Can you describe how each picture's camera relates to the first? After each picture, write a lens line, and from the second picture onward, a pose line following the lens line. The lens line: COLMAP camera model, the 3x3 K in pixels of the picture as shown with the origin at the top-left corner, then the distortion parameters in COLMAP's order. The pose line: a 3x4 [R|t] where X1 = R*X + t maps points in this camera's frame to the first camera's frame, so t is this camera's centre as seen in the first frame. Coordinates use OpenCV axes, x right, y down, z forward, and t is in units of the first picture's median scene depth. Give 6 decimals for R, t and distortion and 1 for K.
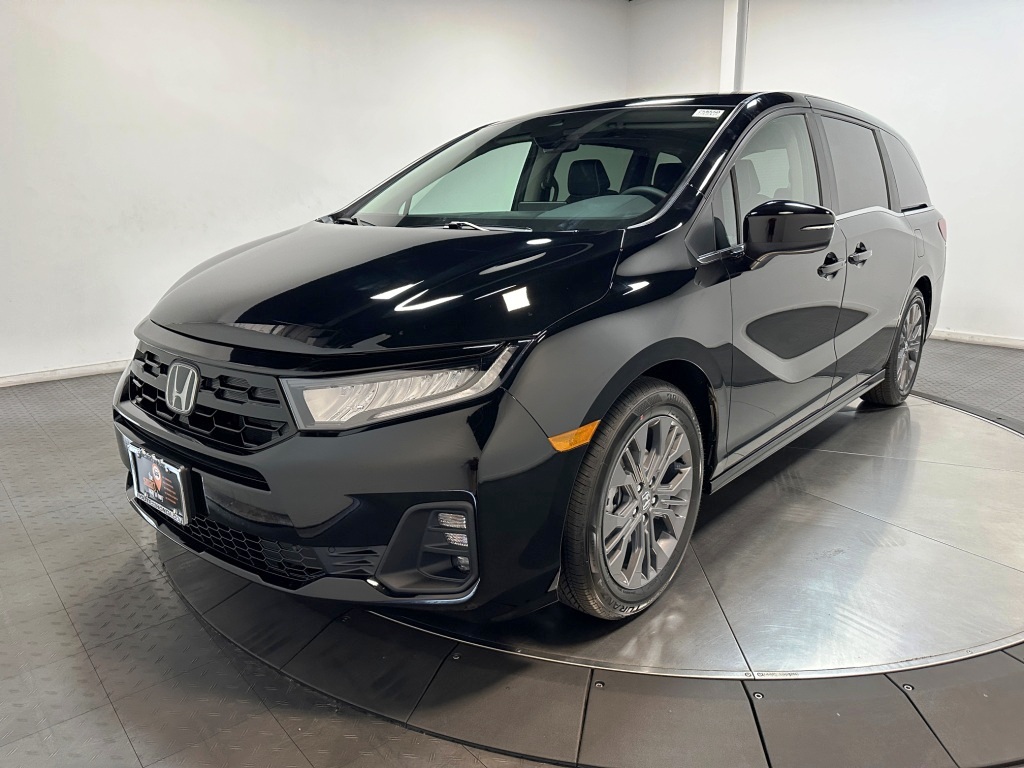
lens RADIAL K [[720.5, 0, 512.0], [0, 720.5, 384.0], [0, 0, 1]] dist [-0.001033, -0.000692]
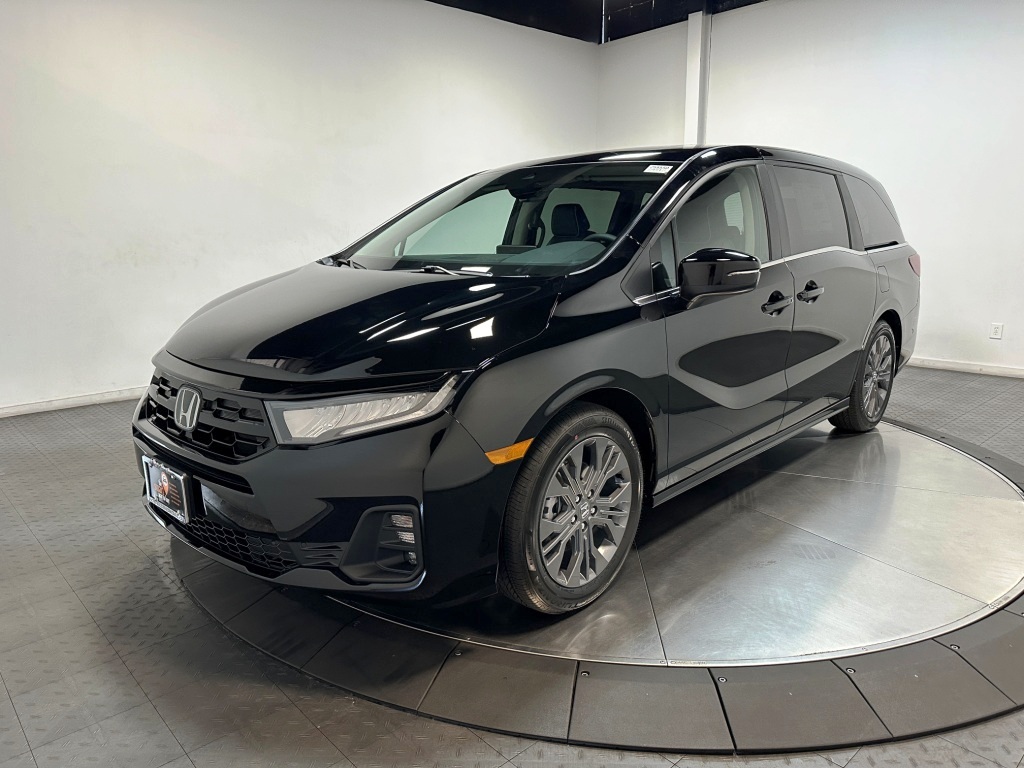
lens RADIAL K [[716.7, 0, 512.0], [0, 716.7, 384.0], [0, 0, 1]] dist [0.004981, 0.000396]
pose [[0.999091, 0.007231, -0.042018, 0.117120], [-0.008663, 0.999384, -0.034013, 0.000813], [0.041746, 0.034346, 0.998538, -0.150076]]
